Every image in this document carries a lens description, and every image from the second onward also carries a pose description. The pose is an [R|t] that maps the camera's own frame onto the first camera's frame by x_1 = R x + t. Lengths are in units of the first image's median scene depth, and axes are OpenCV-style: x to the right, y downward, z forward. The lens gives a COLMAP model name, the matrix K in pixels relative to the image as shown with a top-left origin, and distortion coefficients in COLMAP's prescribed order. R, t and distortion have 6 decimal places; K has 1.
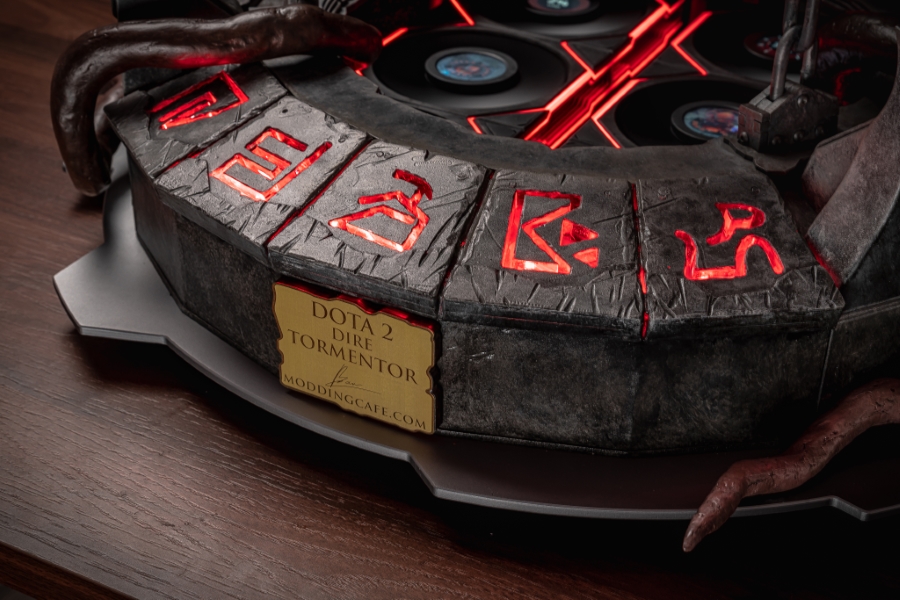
lens RADIAL K [[1374.3, 0, 450.0], [0, 1374.3, 300.0], [0, 0, 1]] dist [0.005196, 0.006366]
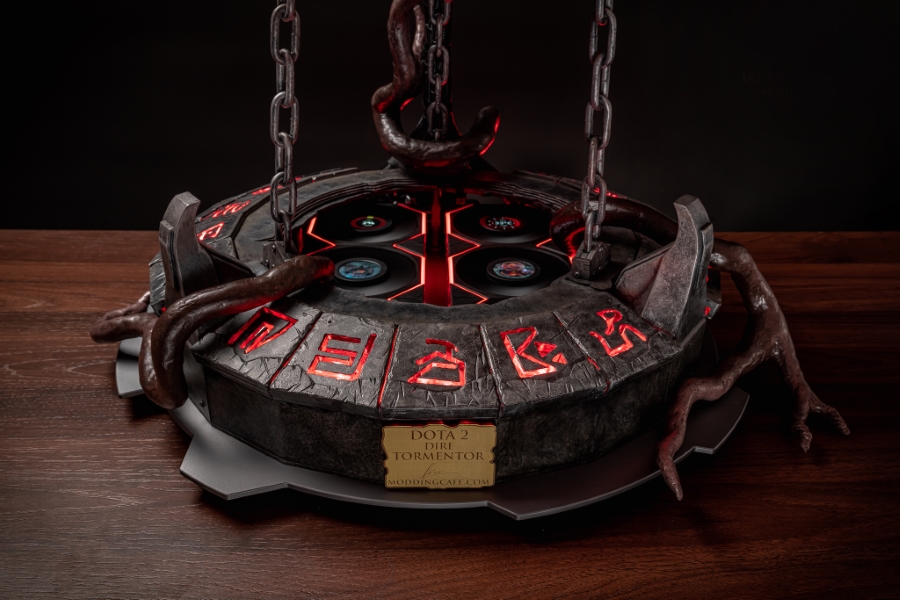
lens RADIAL K [[776.1, 0, 450.0], [0, 776.1, 300.0], [0, 0, 1]] dist [-0.005626, -0.001584]
pose [[0.878452, -0.233907, 0.416666, -0.405437], [0.265802, 0.963834, -0.019312, -0.118056], [-0.397079, 0.127716, 0.908855, 0.129815]]
